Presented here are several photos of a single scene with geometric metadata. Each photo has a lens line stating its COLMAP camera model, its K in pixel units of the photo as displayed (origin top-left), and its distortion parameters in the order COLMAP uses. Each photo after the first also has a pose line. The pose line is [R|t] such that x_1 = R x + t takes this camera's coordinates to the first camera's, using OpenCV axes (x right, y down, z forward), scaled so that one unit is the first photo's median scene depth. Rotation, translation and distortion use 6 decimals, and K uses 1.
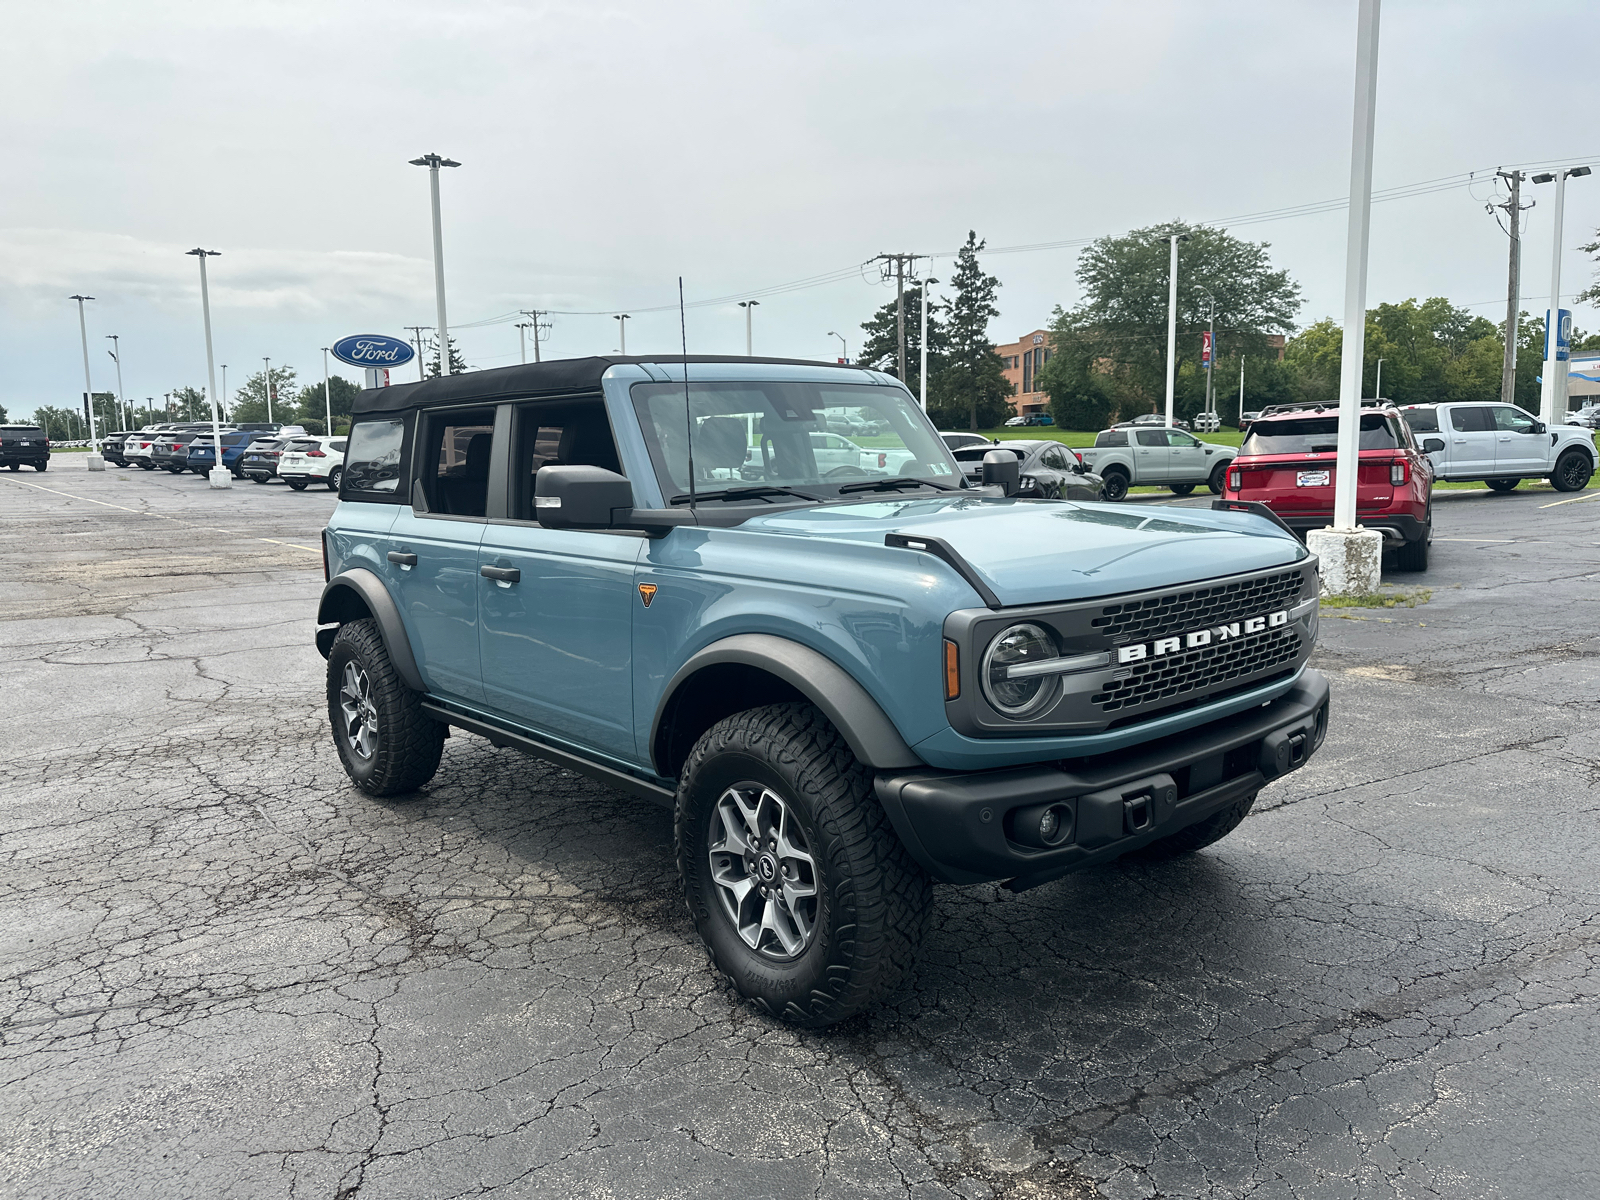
lens RADIAL K [[1126.8, 0, 776.9], [0, 1126.8, 590.8], [0, 0, 1]] dist [0.056107, -0.069400]
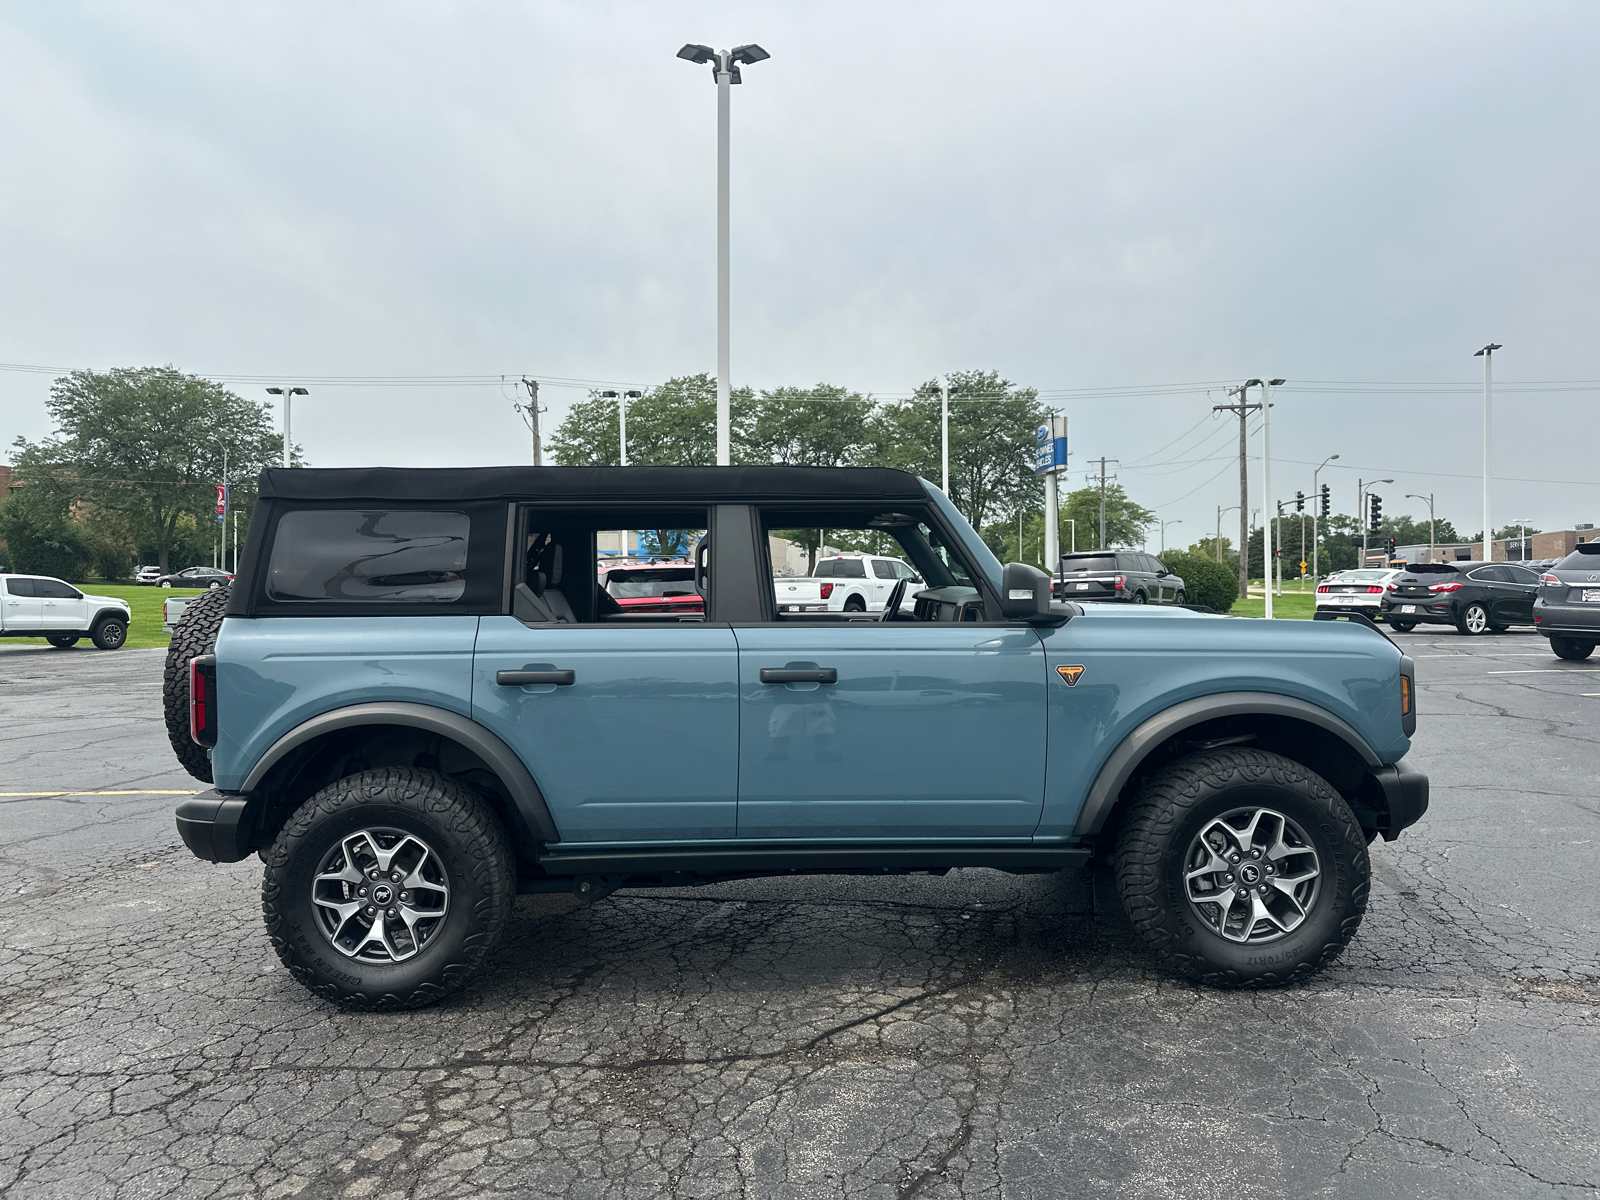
lens RADIAL K [[1127.1, 0, 800.0], [0, 1127.1, 600.0], [0, 0, 1]] dist [0.030033, -0.038914]
pose [[0.633981, 0.016764, 0.773167, -0.794966], [0.084428, 0.992289, -0.090744, 0.004303], [-0.768726, 0.122807, 0.627677, 0.317947]]
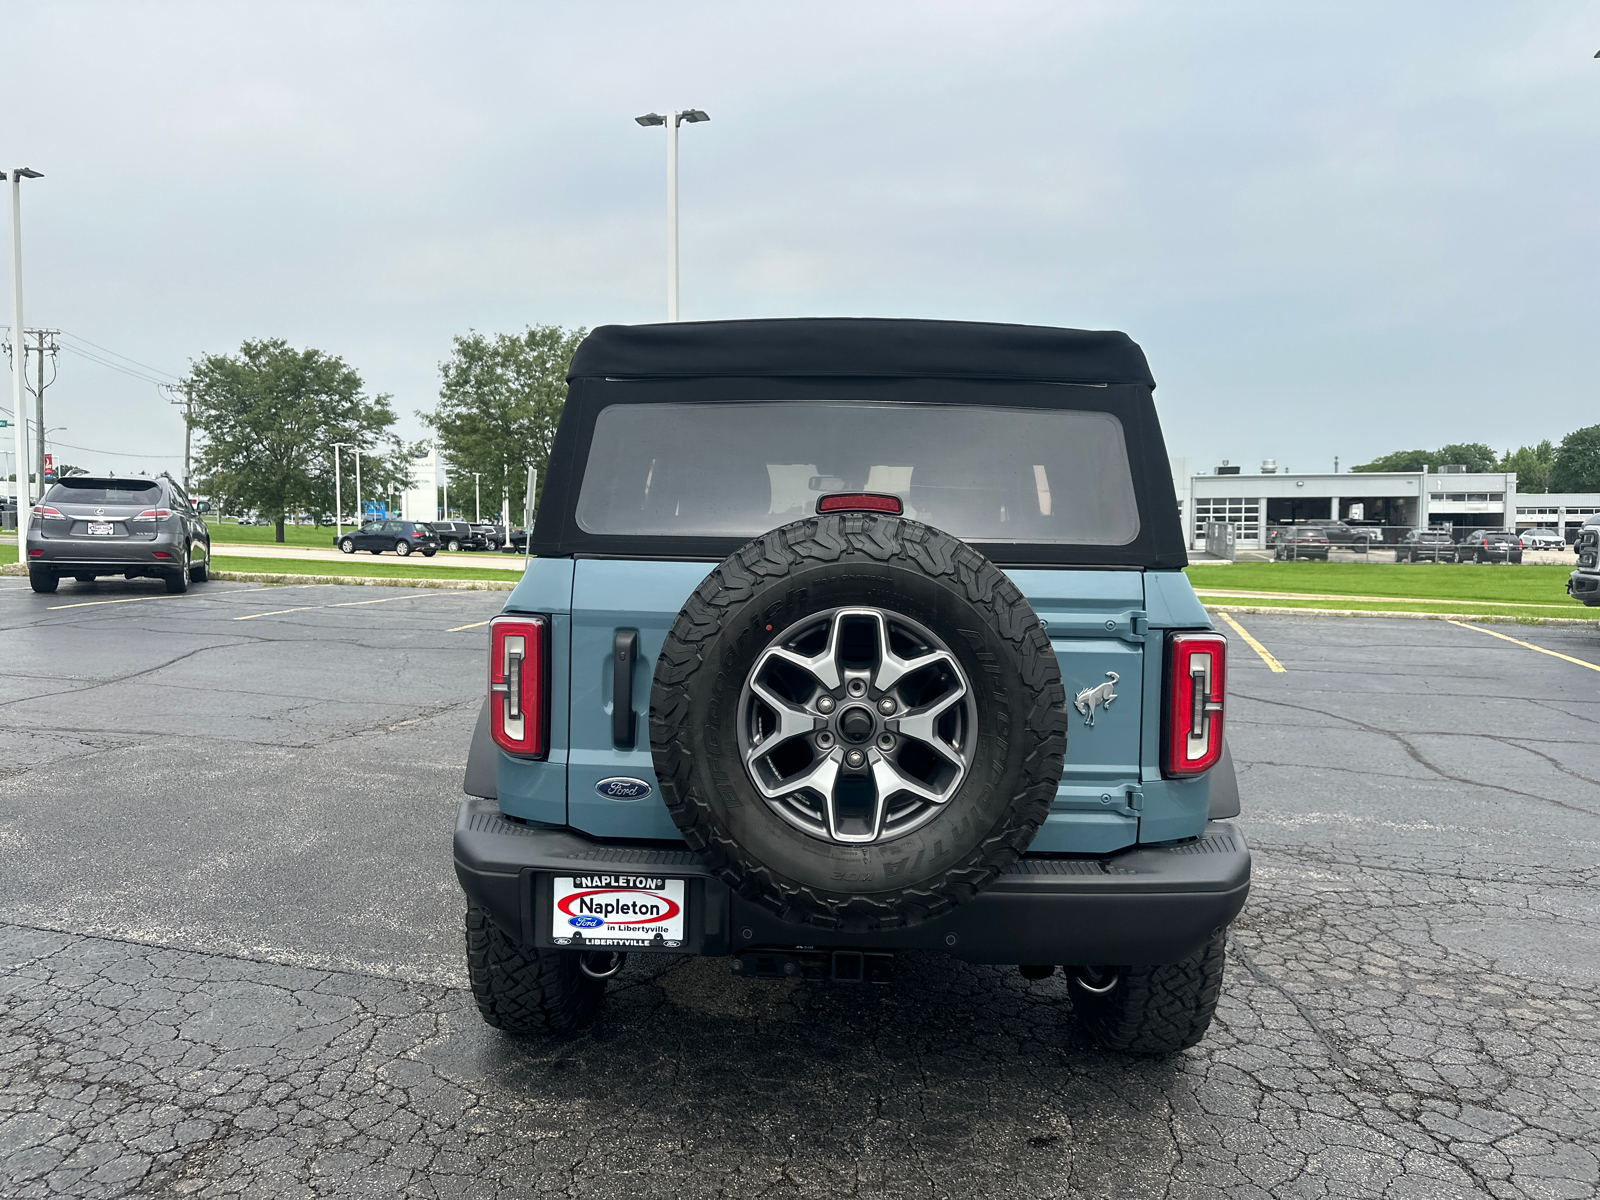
lens RADIAL K [[1126.8, 0, 801.3], [0, 1126.8, 582.3], [0, 0, 1]] dist [0.023832, -0.024981]
pose [[-0.757587, -0.014320, 0.652577, -0.637992], [0.086111, 0.988829, 0.121667, -0.161475], [-0.647029, 0.148368, -0.747890, 1.623315]]
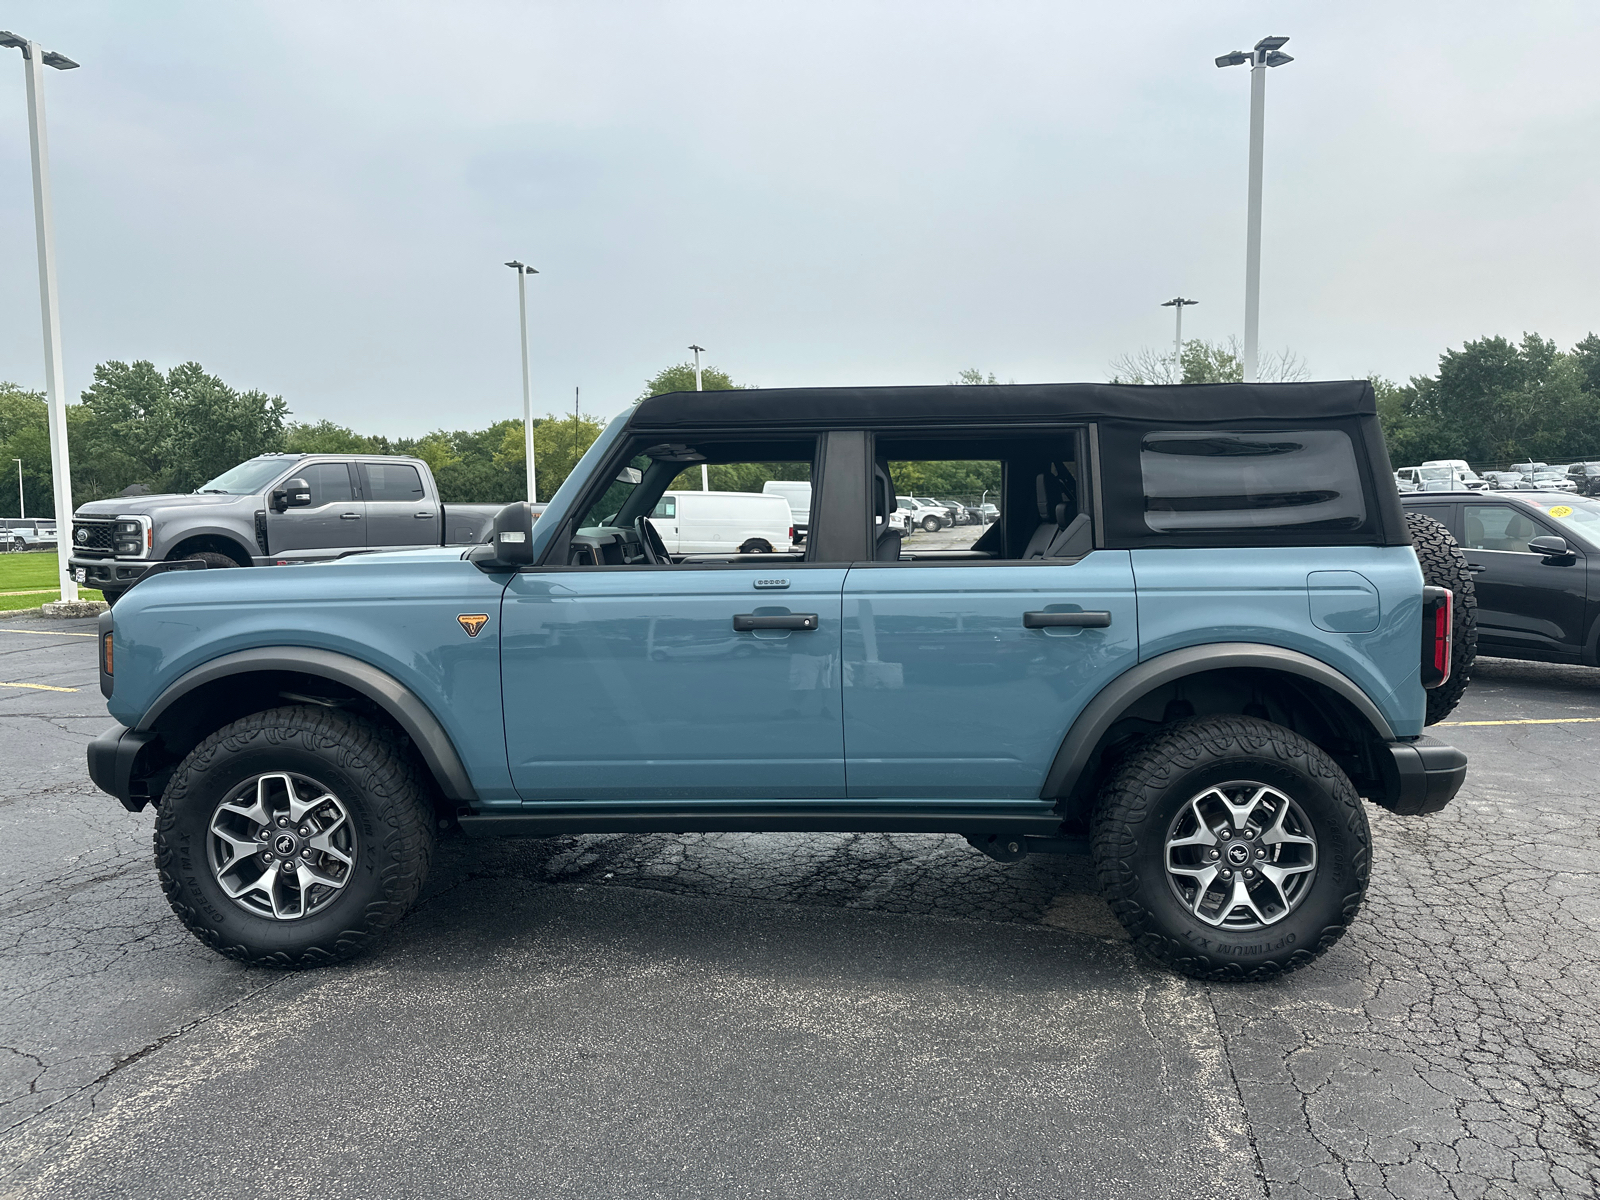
lens RADIAL K [[1107.8, 0, 800.0], [0, 1107.8, 600.0], [0, 0, 1]] dist [0.035394, -0.056253]
pose [[-0.645699, 0.080199, -0.759369, 0.572398], [-0.072021, 0.983639, 0.165126, -0.175008], [0.760188, 0.161312, -0.629359, 1.467627]]
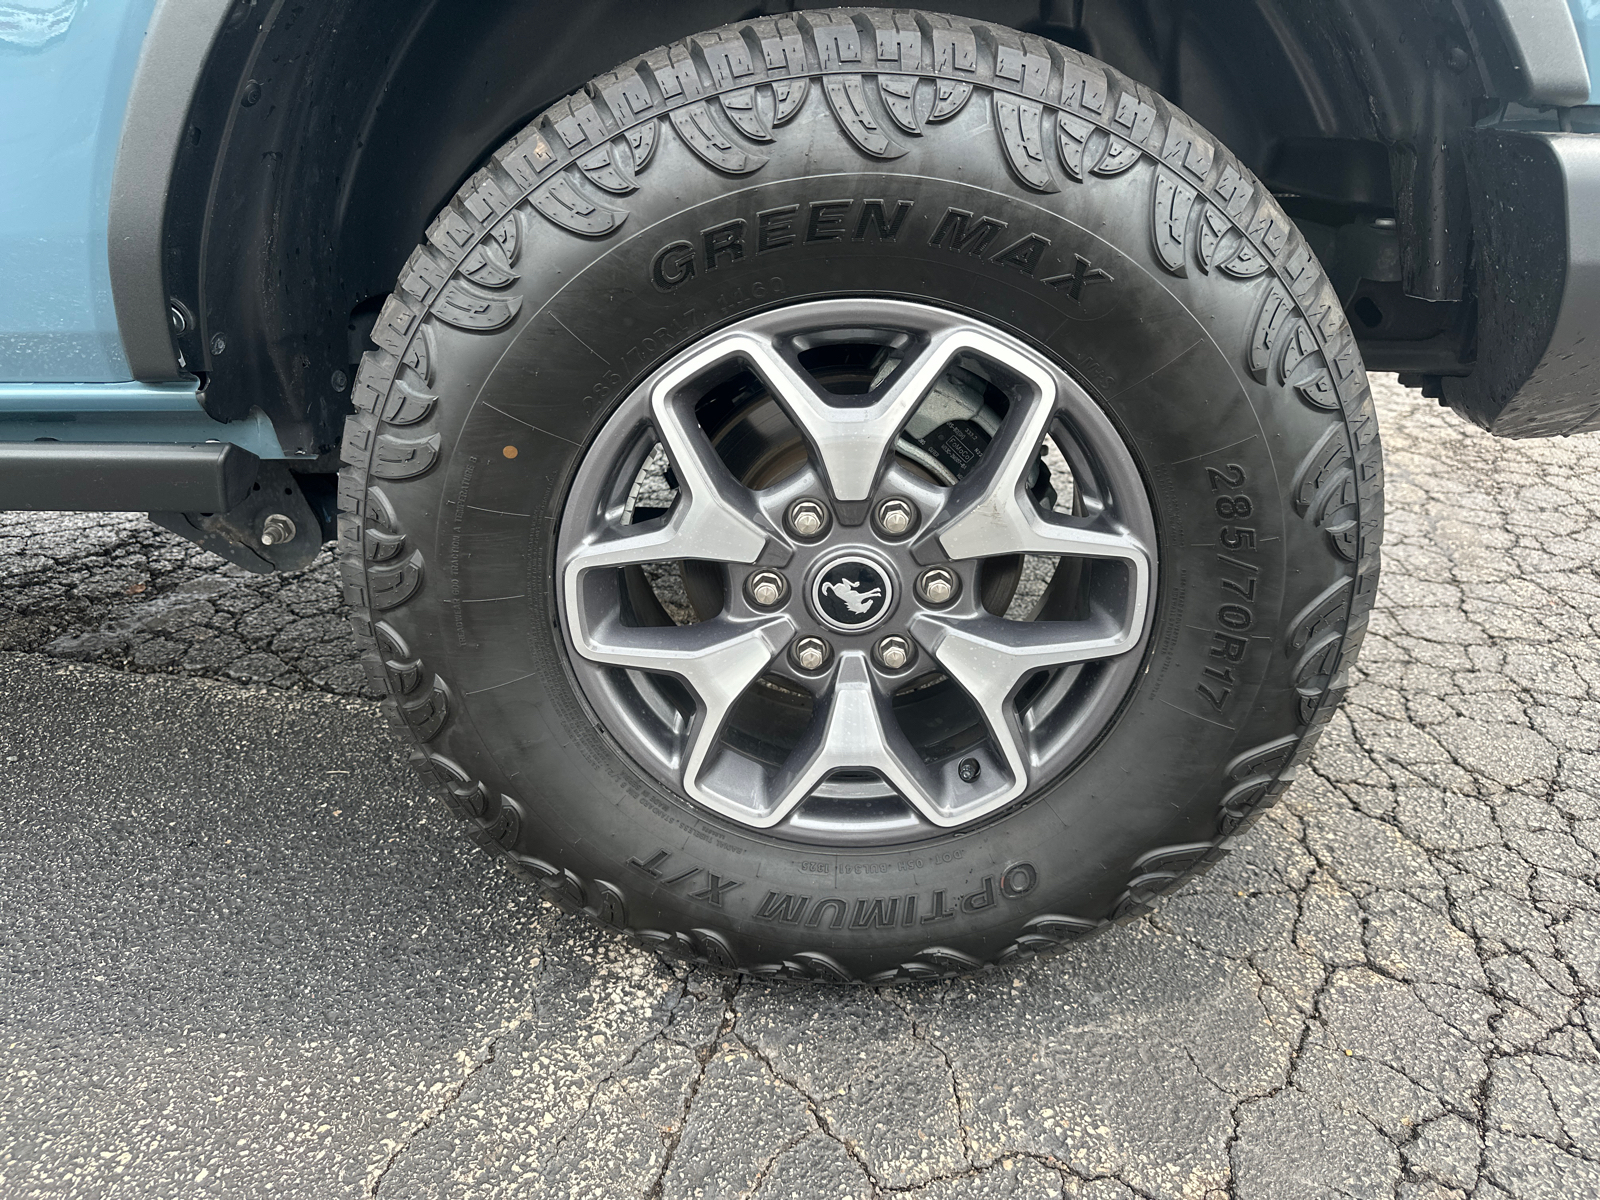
lens RADIAL K [[1107.8, 0, 800.0], [0, 1107.8, 600.0], [0, 0, 1]] dist [0.035394, -0.056253]
pose [[-0.657224, 0.353459, -0.665675, 0.020649], [-0.069363, 0.851102, 0.520399, -0.019730], [0.750497, 0.388191, -0.534848, 1.356905]]
